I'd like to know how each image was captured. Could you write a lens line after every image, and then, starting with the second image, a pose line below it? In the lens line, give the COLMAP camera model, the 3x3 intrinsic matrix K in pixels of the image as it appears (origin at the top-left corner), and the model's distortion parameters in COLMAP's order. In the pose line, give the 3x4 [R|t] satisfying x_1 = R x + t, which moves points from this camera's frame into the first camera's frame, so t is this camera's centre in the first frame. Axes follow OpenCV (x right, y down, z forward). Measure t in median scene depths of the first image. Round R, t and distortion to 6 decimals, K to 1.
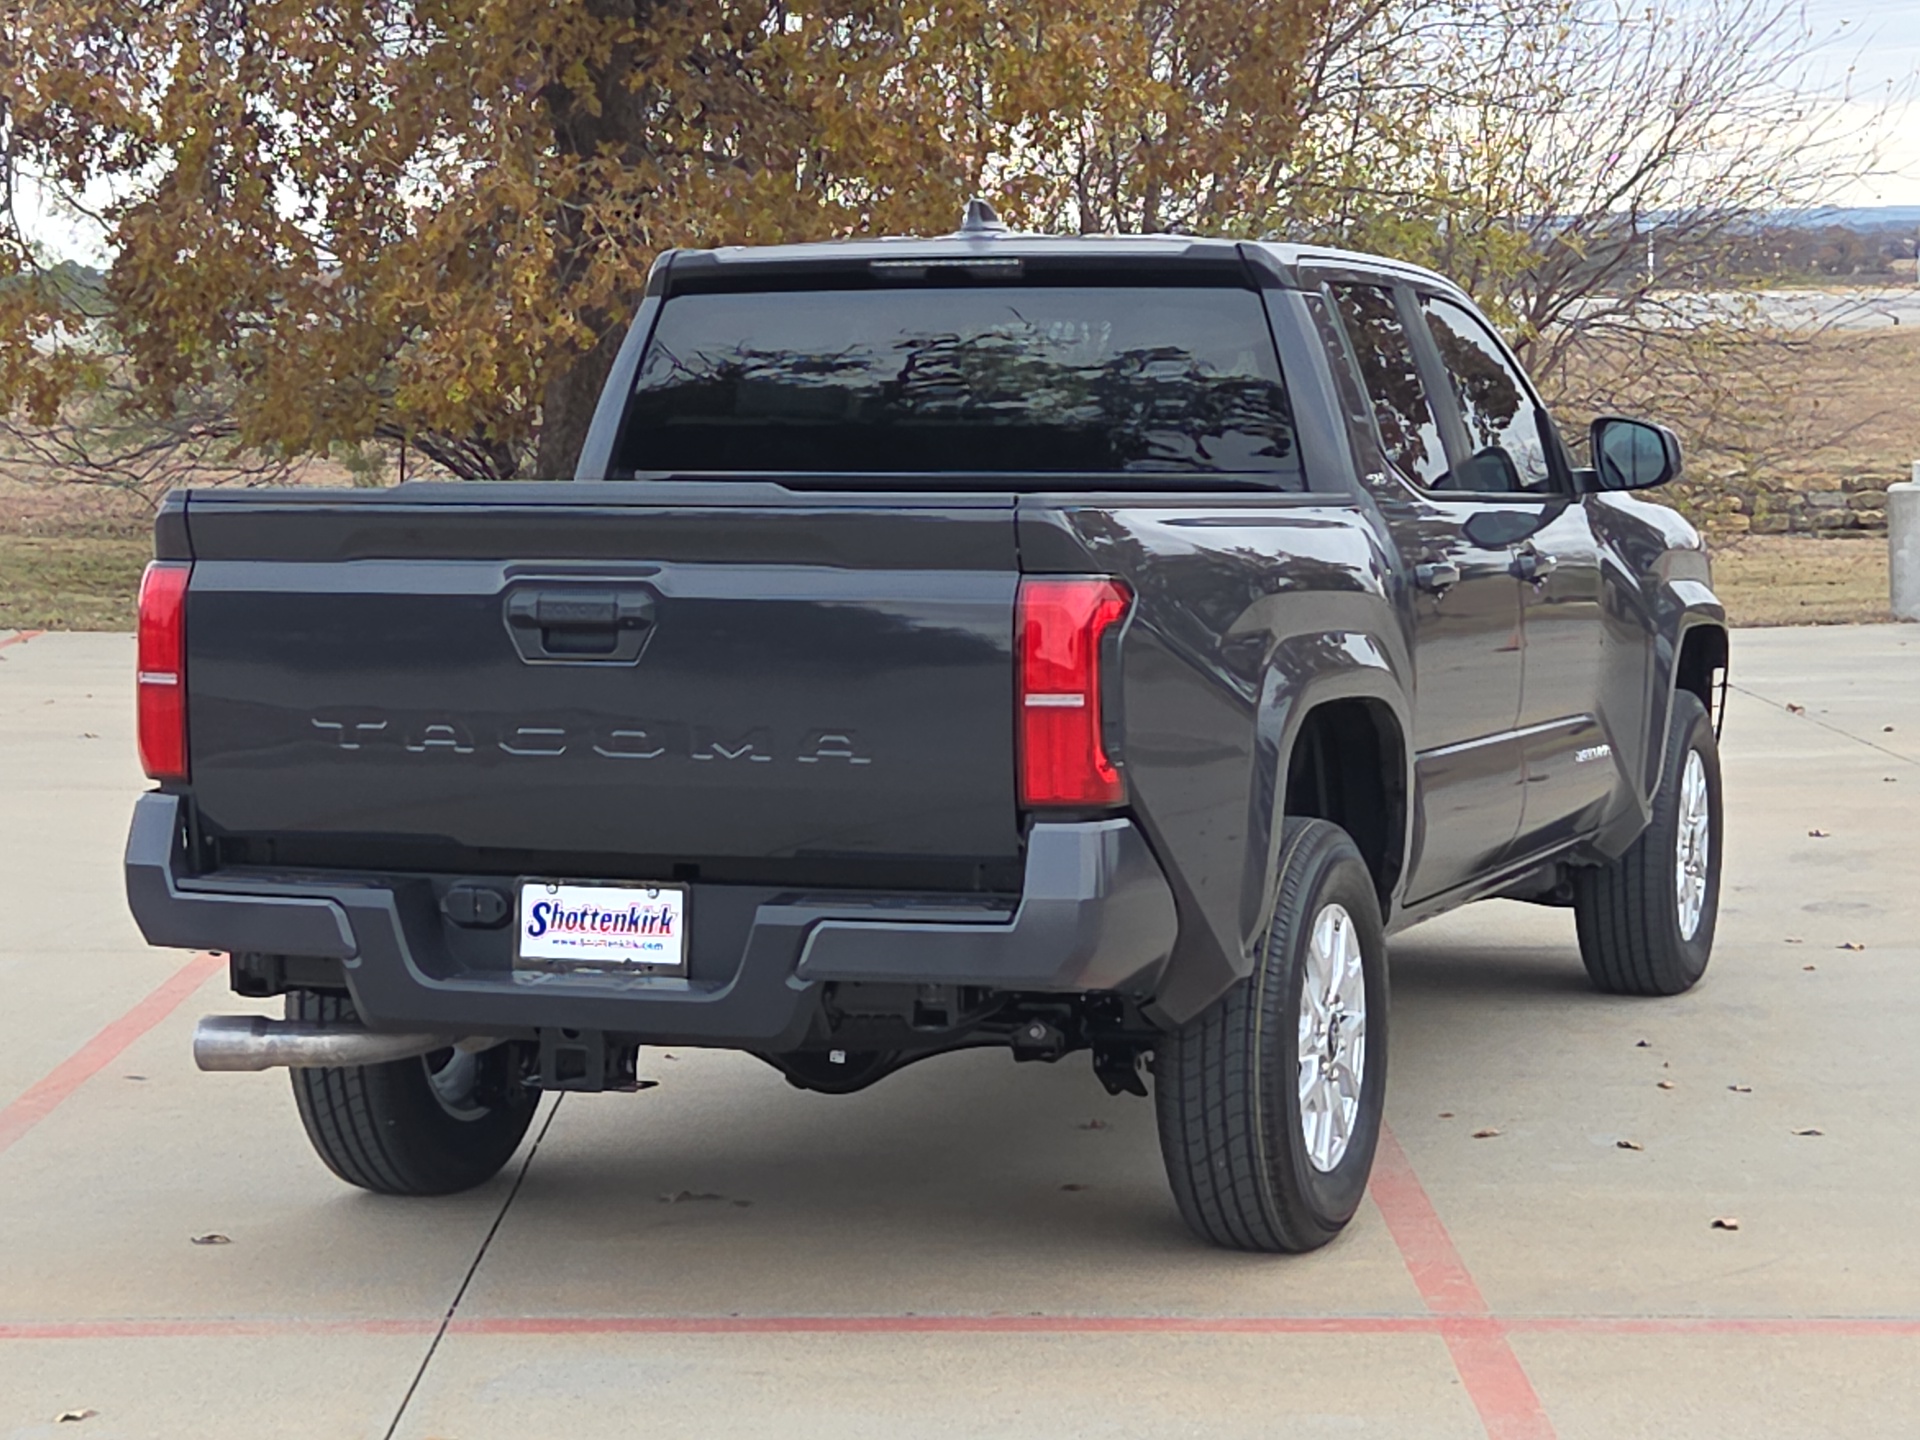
lens RADIAL K [[3842.9, 0, 1033.6], [0, 3842.9, 721.7], [0, 0, 1]] dist [0.199668, 0.000000]
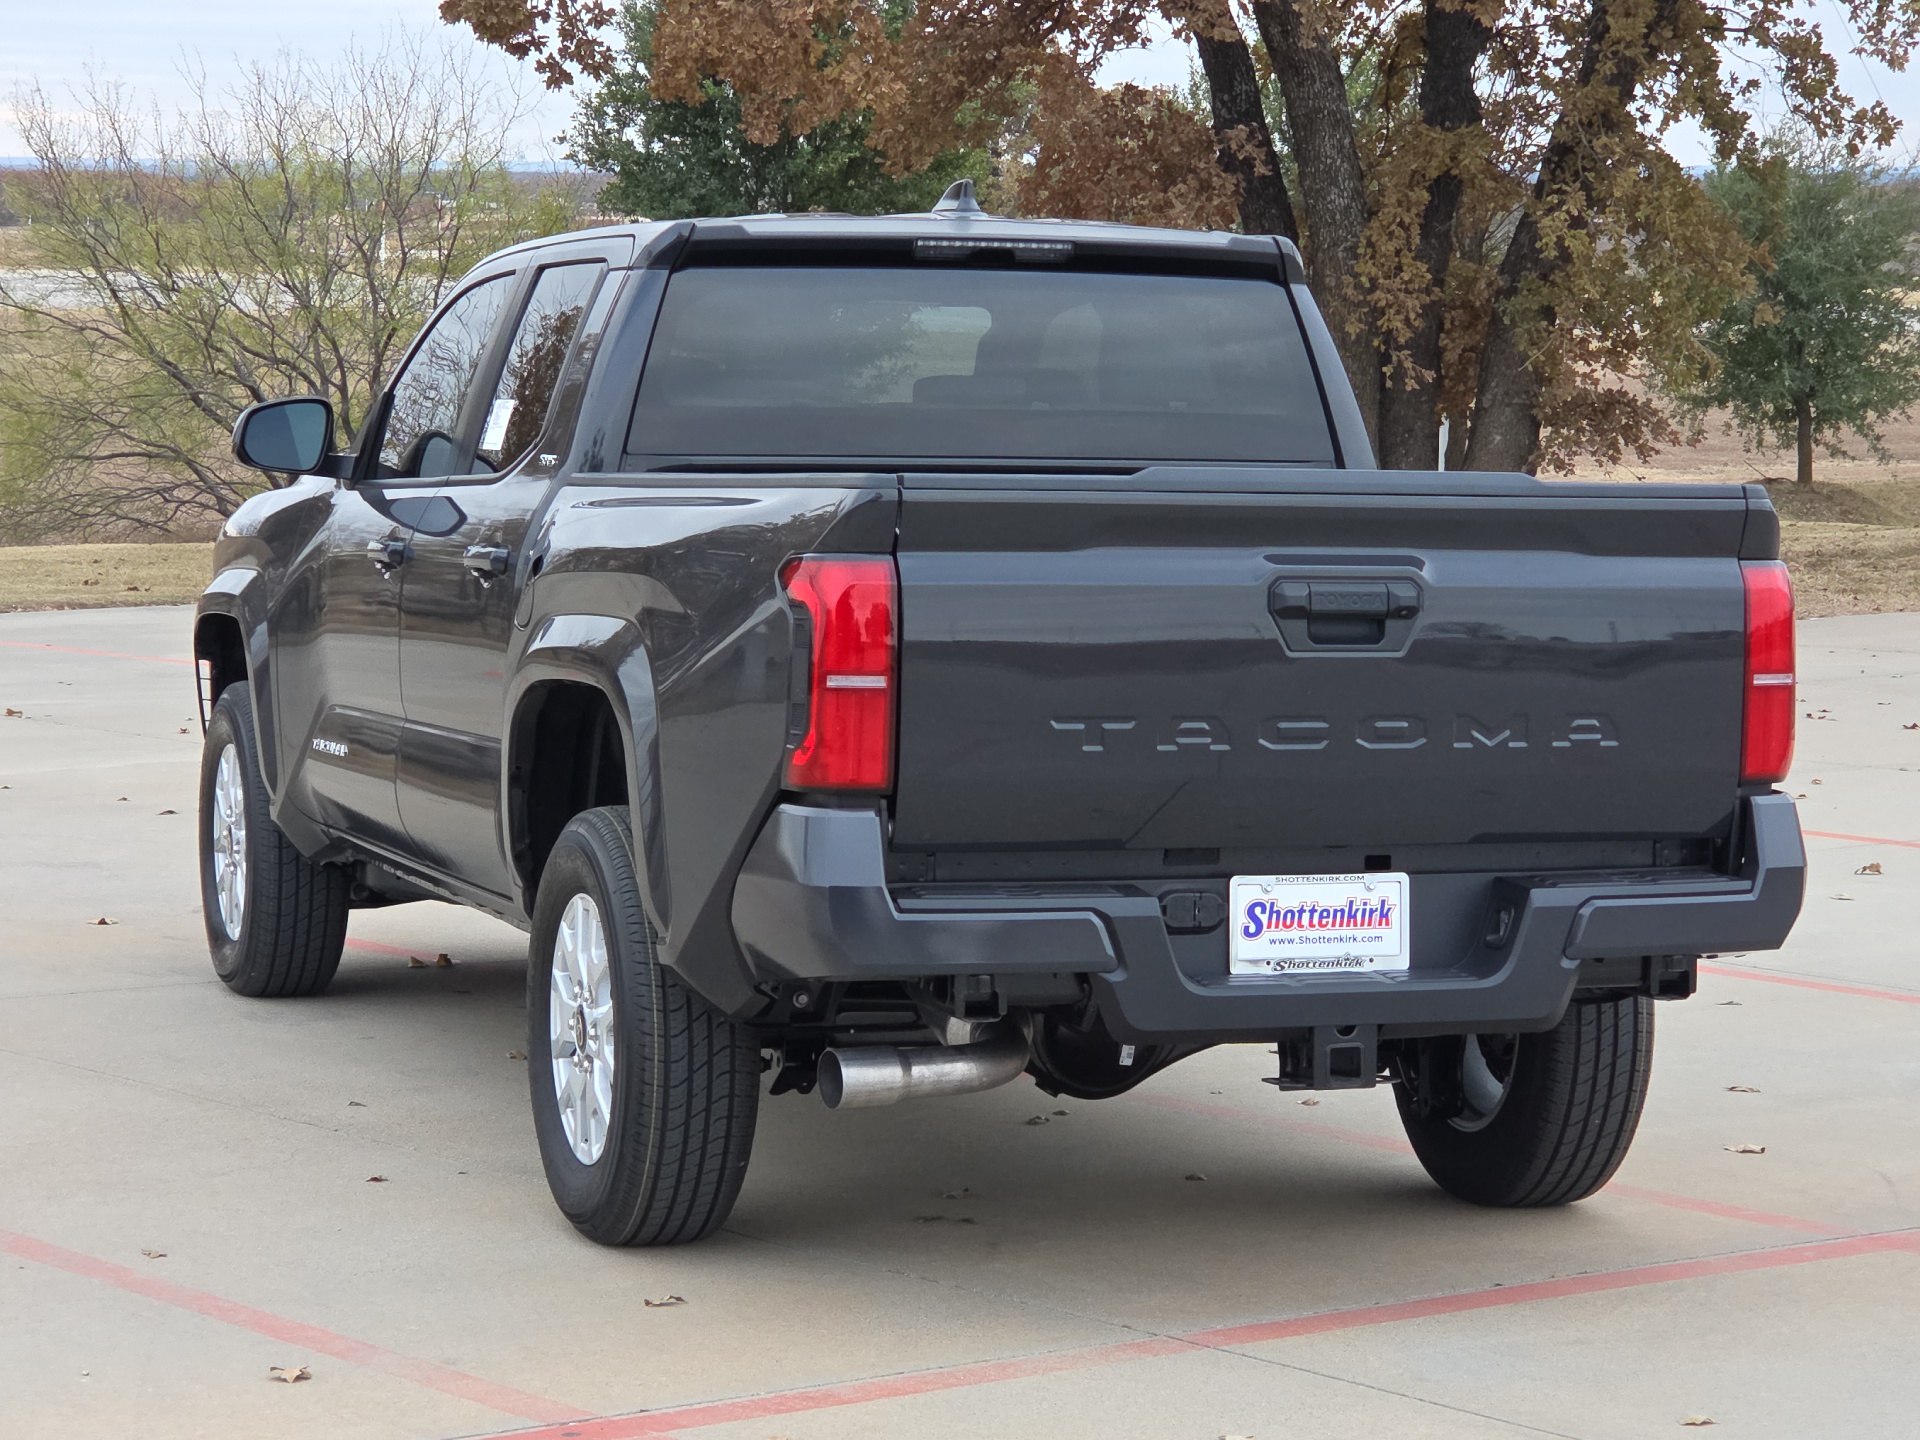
lens RADIAL K [[4147.3, 0, 948.2], [0, 4147.3, 705.0], [0, 0, 1]] dist [-0.012591, 0.000000]
pose [[0.790859, -0.026251, 0.611435, -0.830901], [0.029152, 0.999561, 0.005209, -0.010525], [-0.611304, 0.013705, 0.791277, 0.221952]]
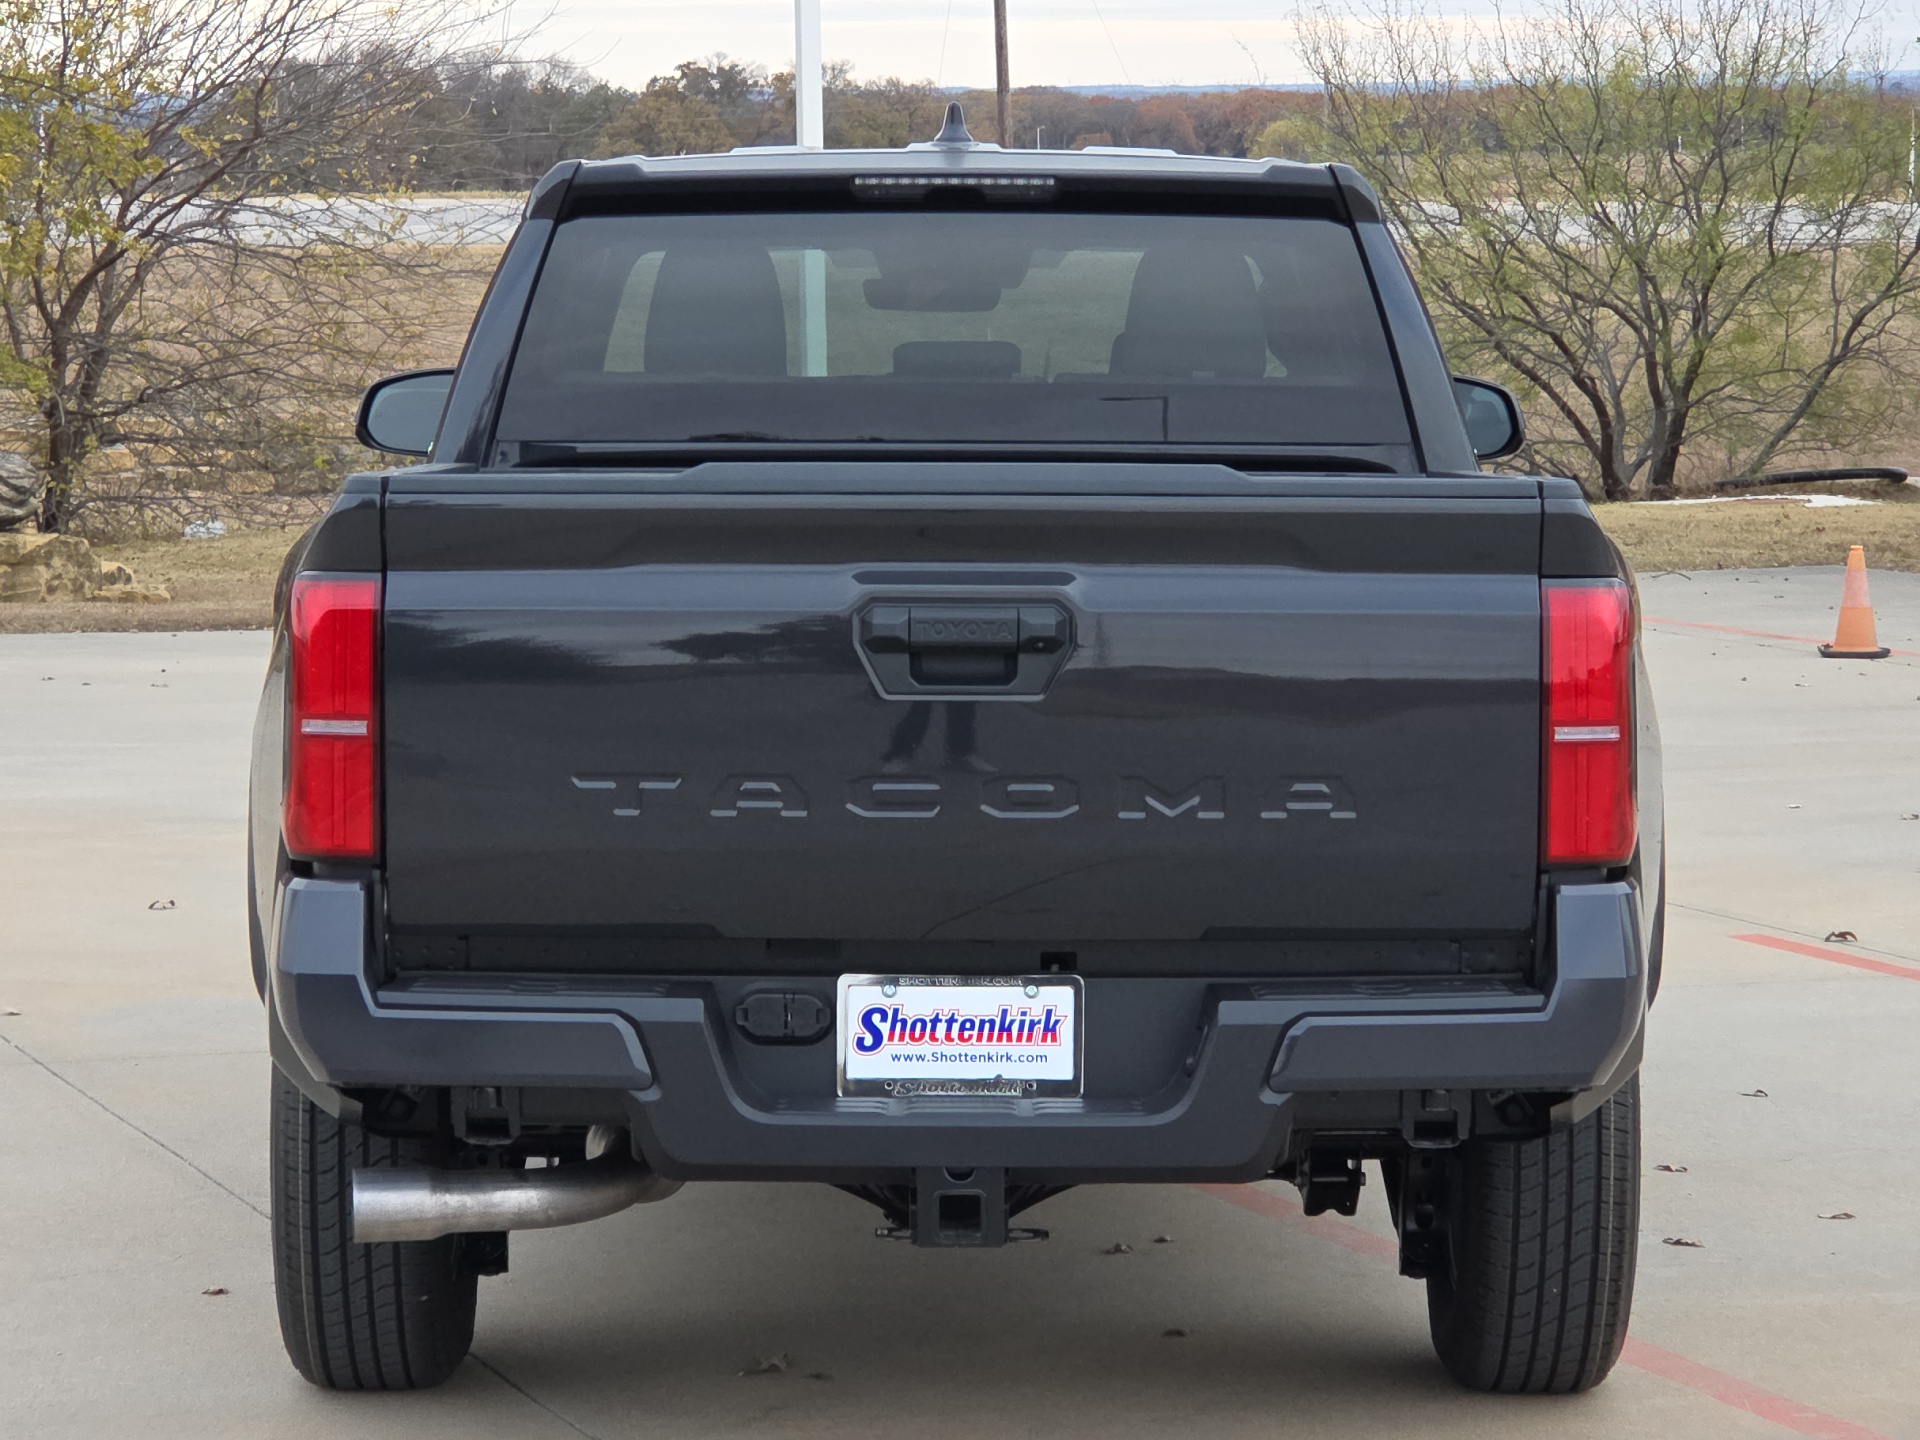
lens RADIAL K [[4778.6, 0, 958.5], [0, 4778.6, 705.7], [0, 0, 1]] dist [-0.453446, 0.000000]
pose [[0.943546, -0.018553, 0.330722, -0.428923], [0.019617, 0.999808, 0.000121, -0.013485], [-0.330660, 0.006373, 0.943728, 0.093451]]
